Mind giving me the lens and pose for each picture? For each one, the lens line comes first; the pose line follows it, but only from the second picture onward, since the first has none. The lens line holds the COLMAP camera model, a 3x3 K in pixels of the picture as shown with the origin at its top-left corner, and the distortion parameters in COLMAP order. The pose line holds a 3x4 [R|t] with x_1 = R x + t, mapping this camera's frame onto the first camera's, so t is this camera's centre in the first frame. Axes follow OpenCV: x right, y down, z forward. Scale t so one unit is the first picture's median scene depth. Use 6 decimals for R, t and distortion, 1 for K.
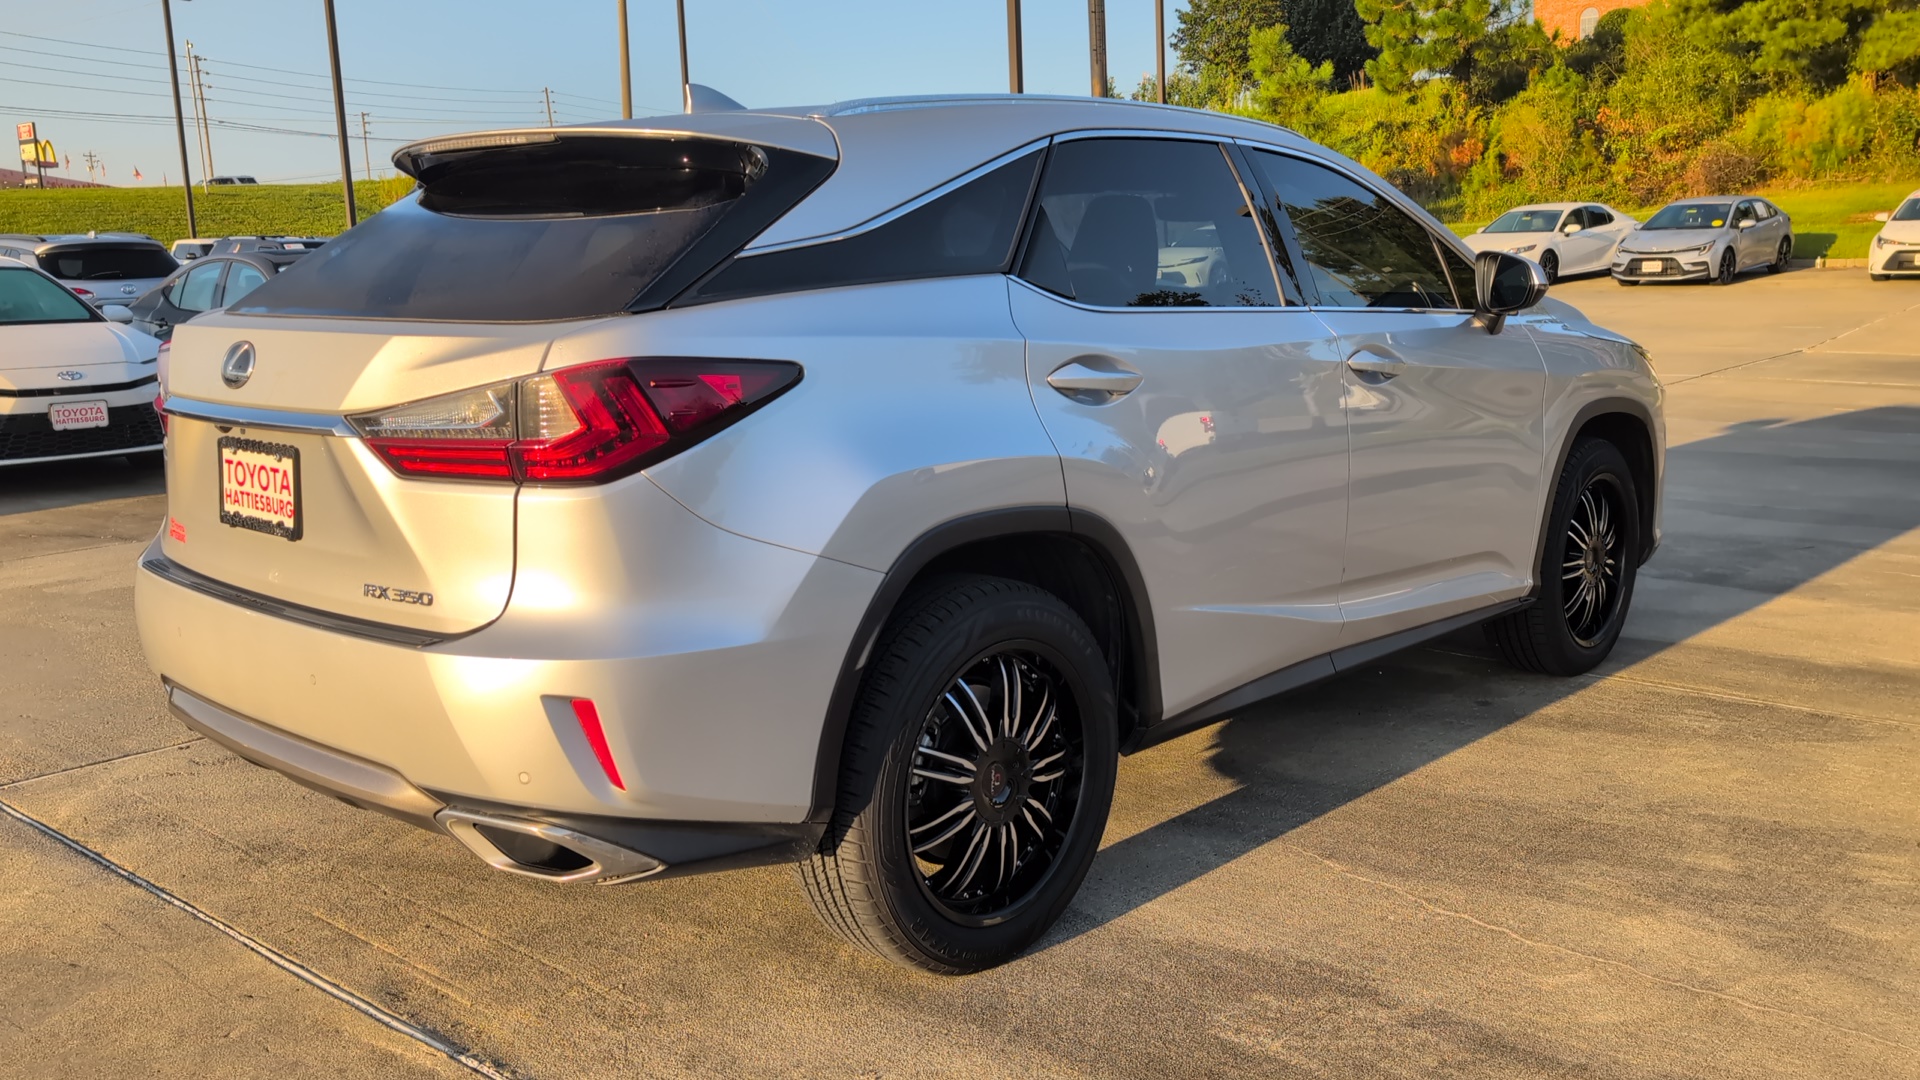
lens RADIAL K [[1582.7, 0, 933.0], [0, 1582.7, 547.1], [0, 0, 1]] dist [0.011193, -0.008920]
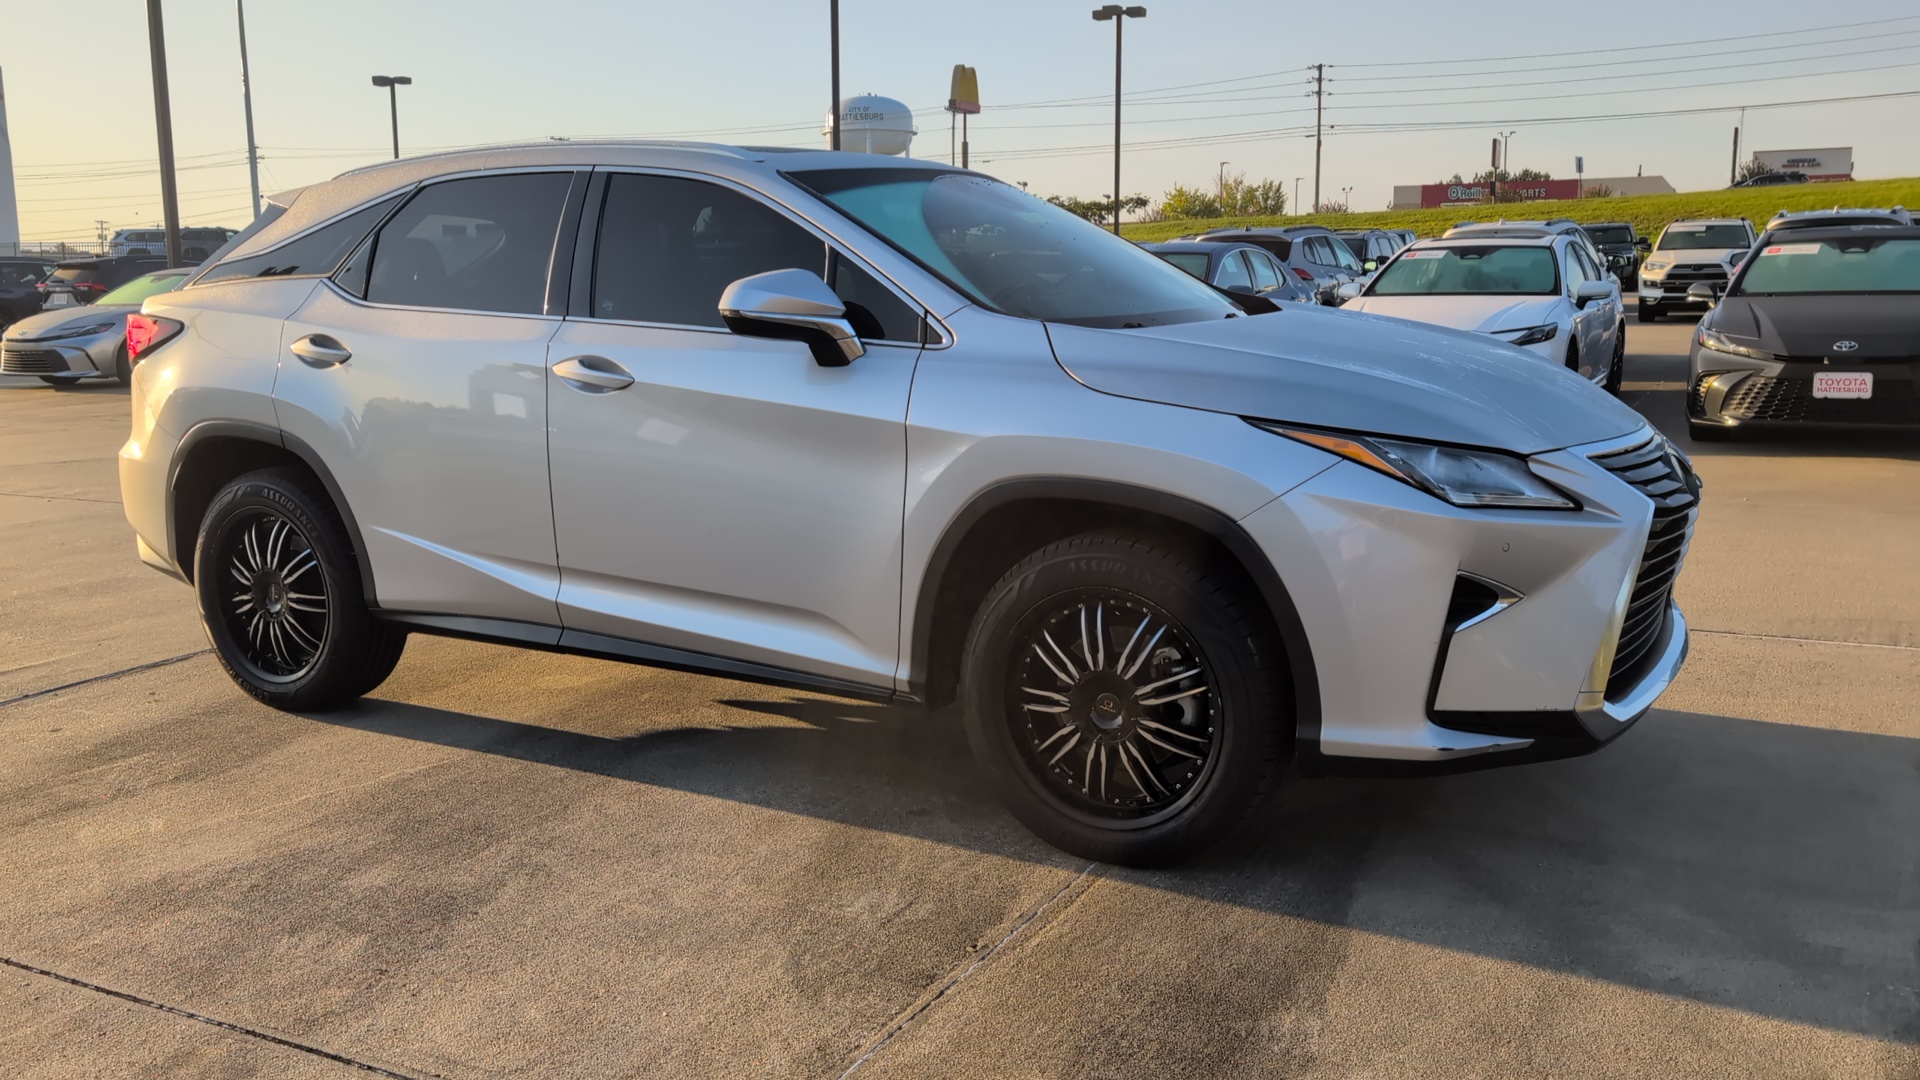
lens RADIAL K [[1521.9, 0, 960.0], [0, 1521.9, 540.0], [0, 0, 1]] dist [-0.001142, -0.004242]
pose [[0.266787, 0.189528, -0.944936, 1.274215], [-0.163805, 0.975124, 0.149335, -0.192539], [0.949733, 0.114944, 0.291196, 0.908415]]
